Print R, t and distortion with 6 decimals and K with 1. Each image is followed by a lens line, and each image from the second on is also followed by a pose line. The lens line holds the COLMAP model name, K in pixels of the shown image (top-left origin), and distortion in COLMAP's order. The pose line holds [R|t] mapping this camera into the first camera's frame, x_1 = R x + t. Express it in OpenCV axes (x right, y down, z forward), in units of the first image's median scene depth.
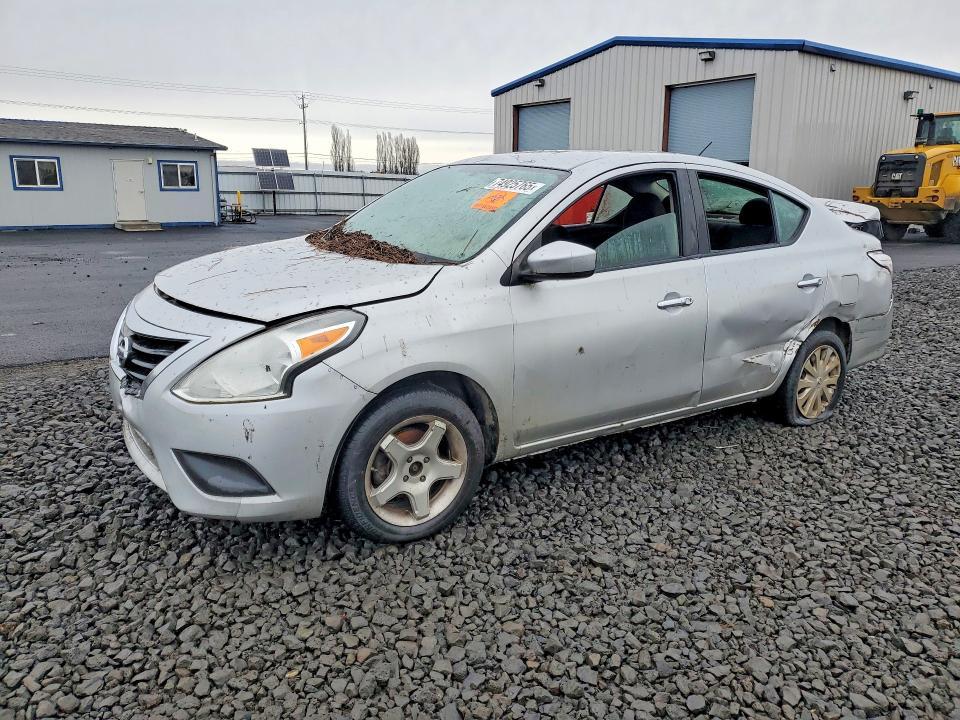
lens RADIAL K [[779.7, 0, 483.4], [0, 779.7, 360.9], [0, 0, 1]] dist [0.050578, 0.021858]
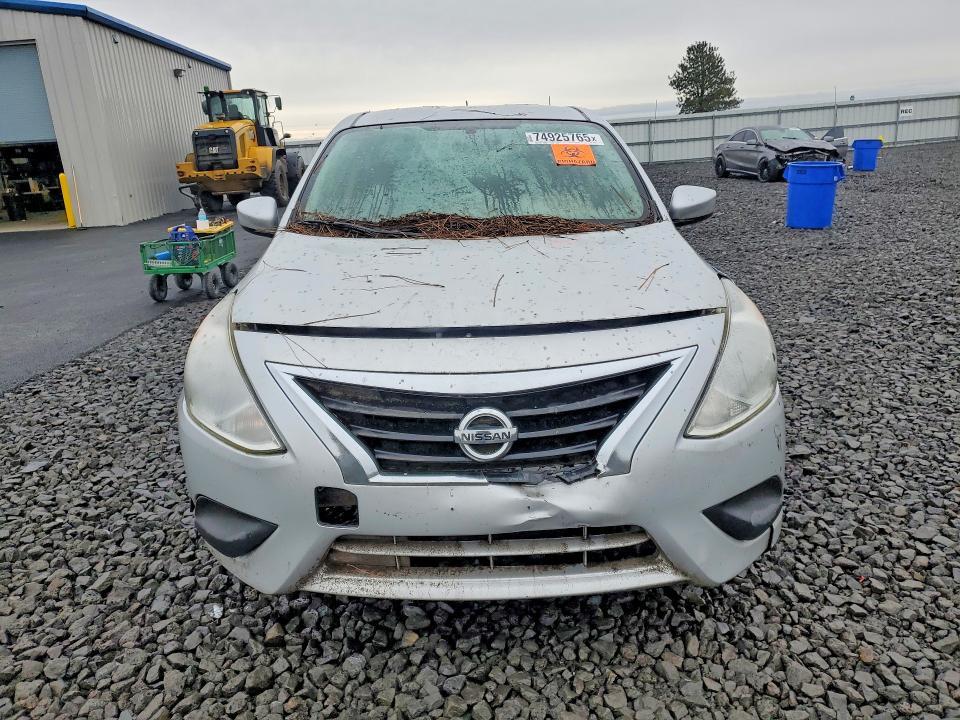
lens RADIAL K [[779.7, 0, 478.0], [0, 779.7, 363.6], [0, 0, 1]] dist [0.050578, 0.021858]
pose [[0.572665, -0.274974, 0.772298, -1.003829], [0.256738, 0.954834, 0.149592, -0.171279], [-0.778550, 0.112612, 0.617396, 0.689316]]
